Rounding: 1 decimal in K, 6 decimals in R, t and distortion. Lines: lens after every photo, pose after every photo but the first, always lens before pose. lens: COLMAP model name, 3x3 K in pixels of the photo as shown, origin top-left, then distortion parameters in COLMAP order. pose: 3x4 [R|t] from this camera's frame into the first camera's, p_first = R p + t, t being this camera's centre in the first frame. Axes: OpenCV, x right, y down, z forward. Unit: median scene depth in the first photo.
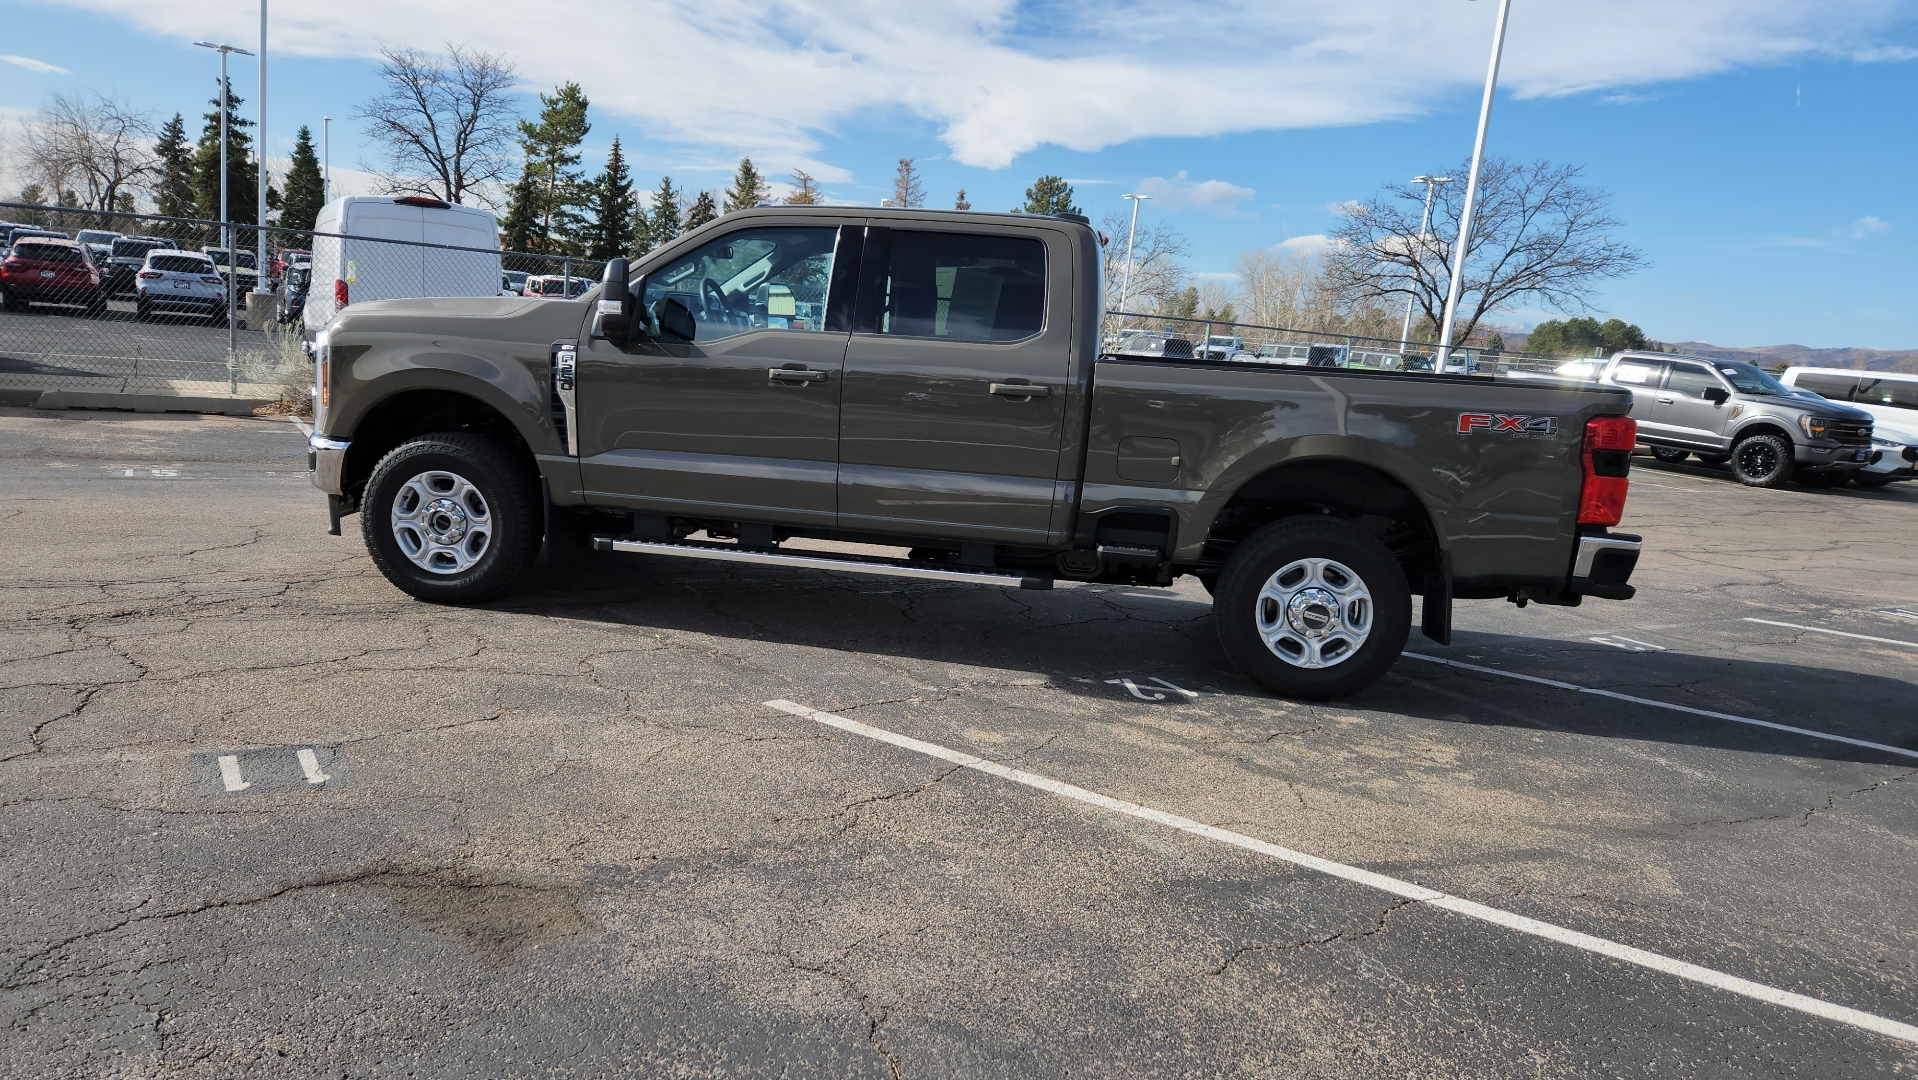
lens RADIAL K [[1281.2, 0, 929.4], [0, 1281.2, 545.5], [0, 0, 1]] dist [0.075653, -0.058695]
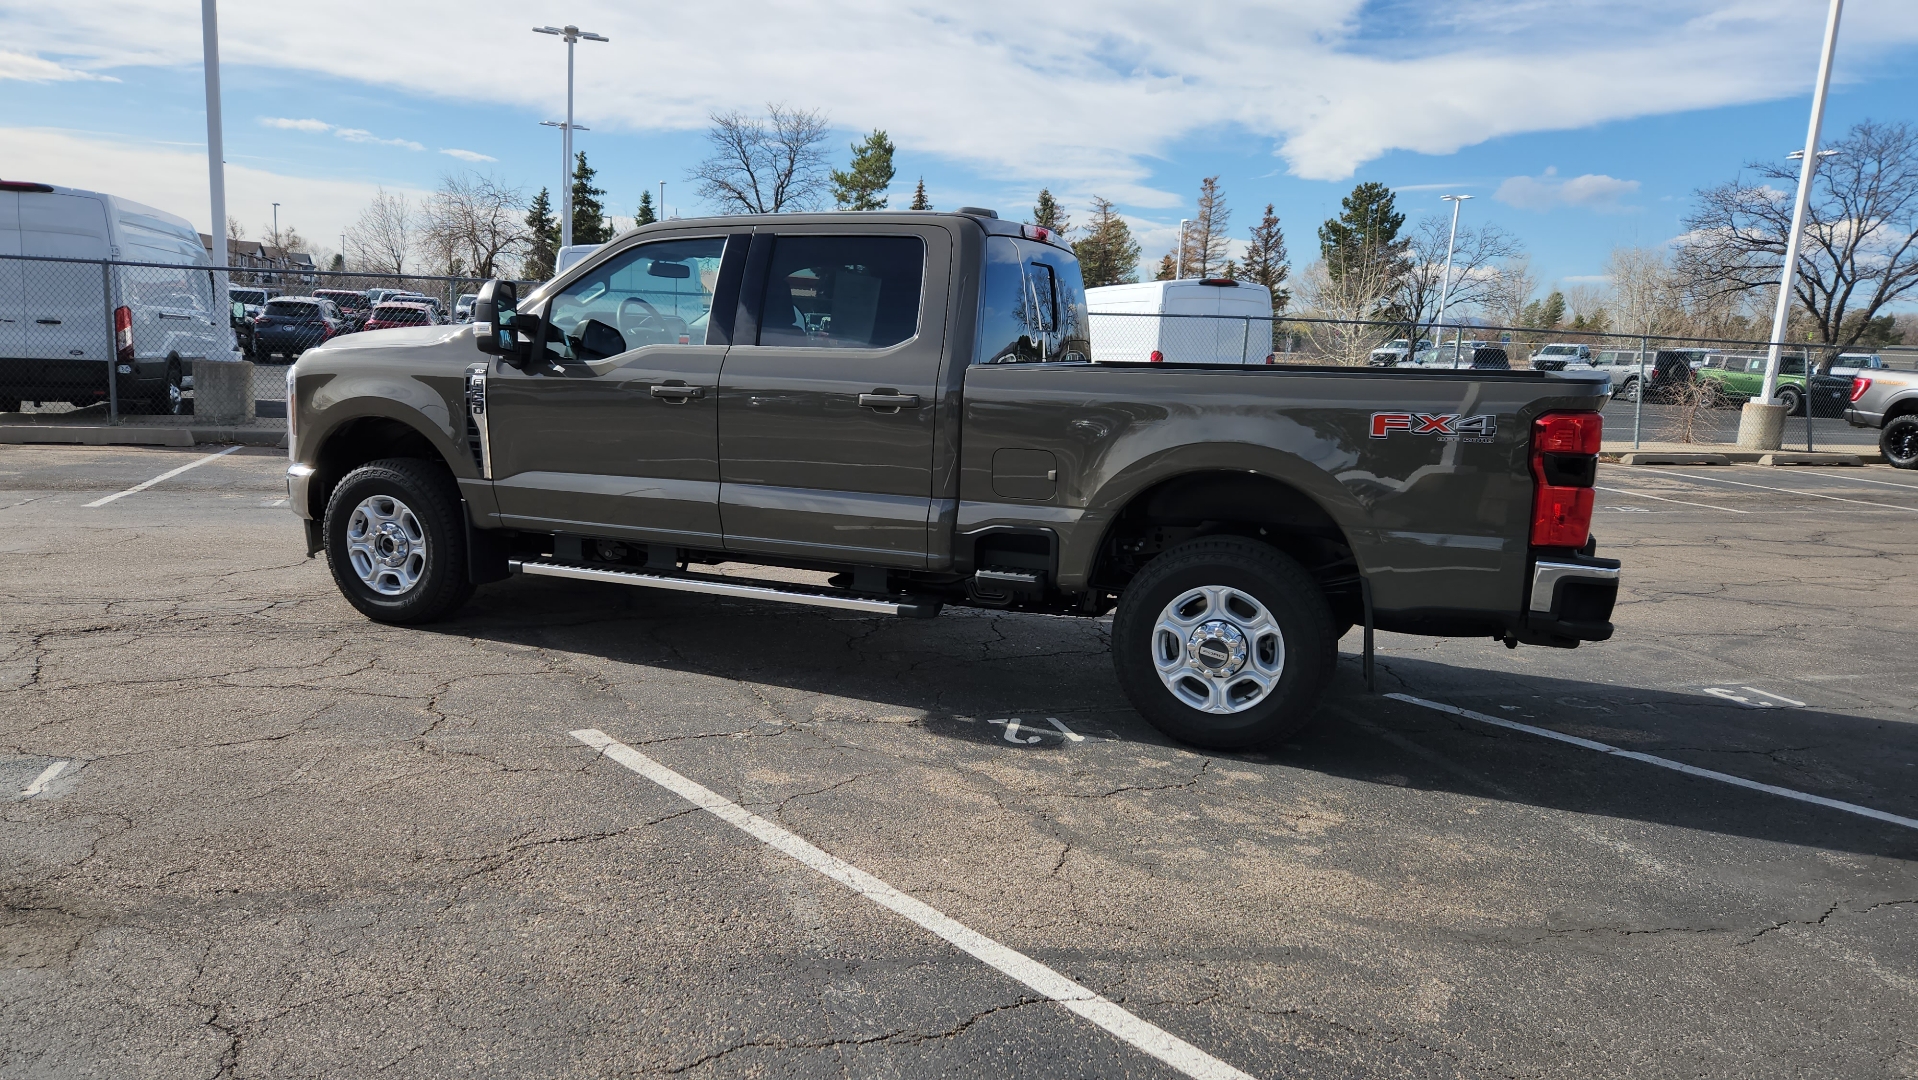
lens RADIAL K [[1281.2, 0, 925.2], [0, 1281.2, 543.8], [0, 0, 1]] dist [0.075653, -0.058695]
pose [[0.967216, -0.000271, -0.253957, 0.318646], [-0.005597, 0.999734, -0.022384, 0.002218], [0.253895, 0.023072, 0.966957, 0.115047]]
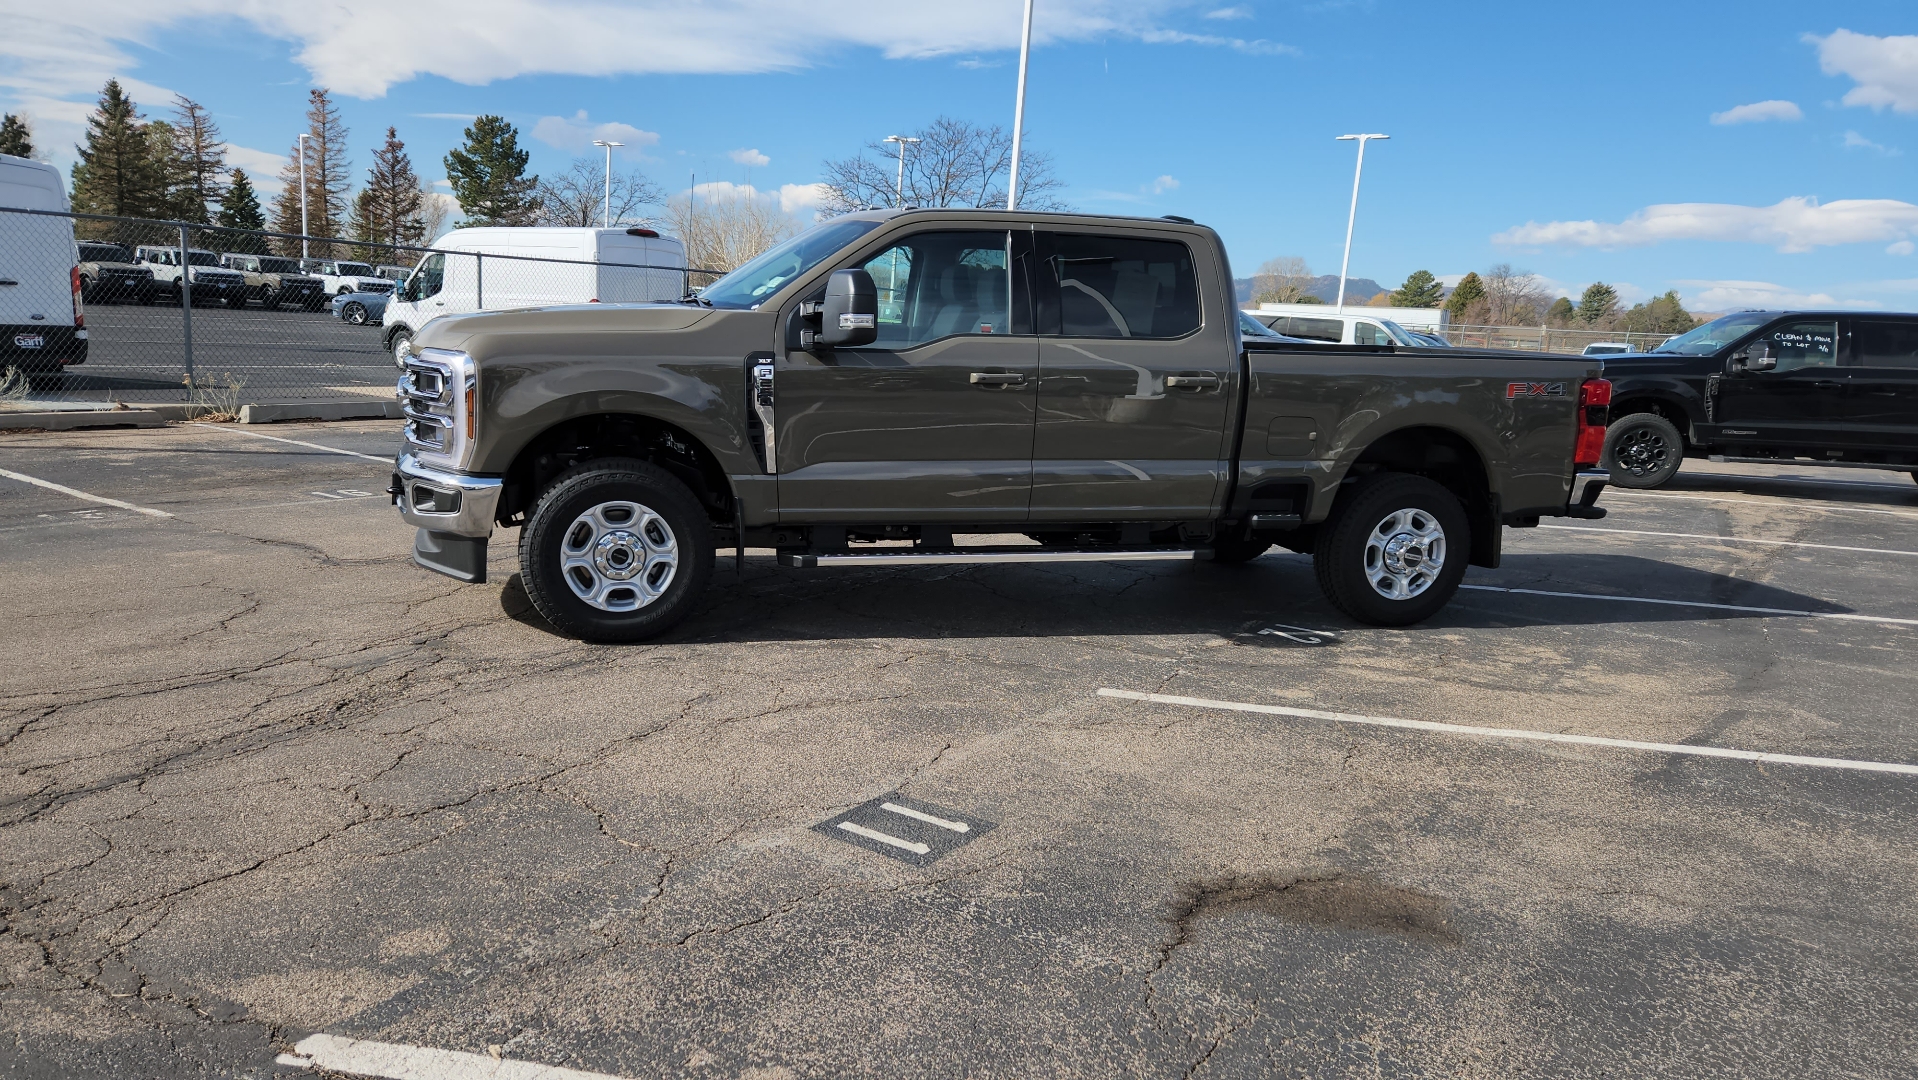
lens RADIAL K [[1282.7, 0, 925.1], [0, 1282.7, 551.5], [0, 0, 1]] dist [0.072328, -0.057390]
pose [[0.907244, -0.105554, 0.407145, -0.584078], [0.087477, 0.994184, 0.062822, -0.063308], [-0.411408, -0.021379, 0.911201, 0.080173]]
